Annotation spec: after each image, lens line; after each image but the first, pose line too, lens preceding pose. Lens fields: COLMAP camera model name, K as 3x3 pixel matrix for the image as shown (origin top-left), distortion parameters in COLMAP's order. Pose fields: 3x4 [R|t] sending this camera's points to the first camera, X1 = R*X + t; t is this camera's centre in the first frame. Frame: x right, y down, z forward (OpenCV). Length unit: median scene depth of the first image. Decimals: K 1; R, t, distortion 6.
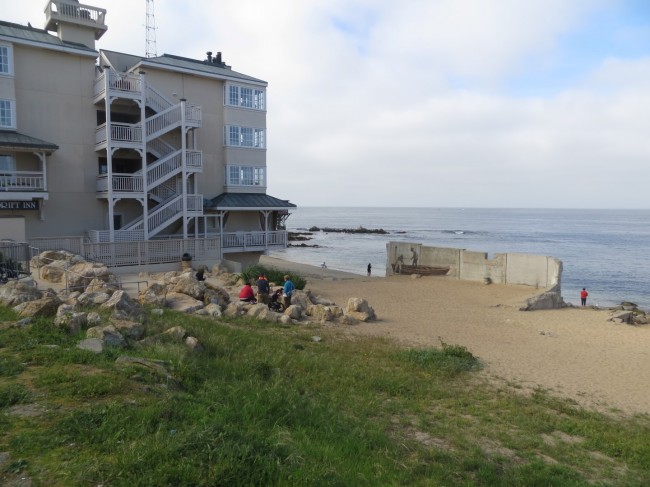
lens RADIAL K [[480.9, 0, 326.3], [0, 480.9, 246.1], [0, 0, 1]] dist [-0.024607, 0.010422]
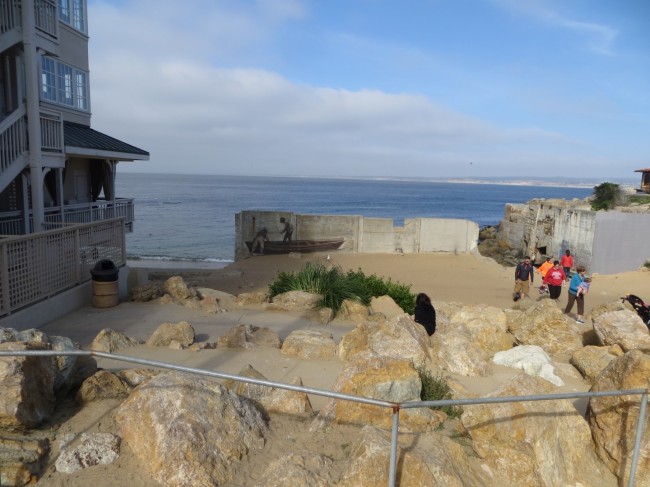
lens RADIAL K [[480.9, 0, 323.0], [0, 480.9, 247.2], [0, 0, 1]] dist [-0.024607, 0.010422]
pose [[0.632071, -0.094046, 0.769183, -0.723122], [0.035467, 0.995079, 0.092520, -0.036347], [-0.774098, -0.031198, 0.632296, 0.929228]]
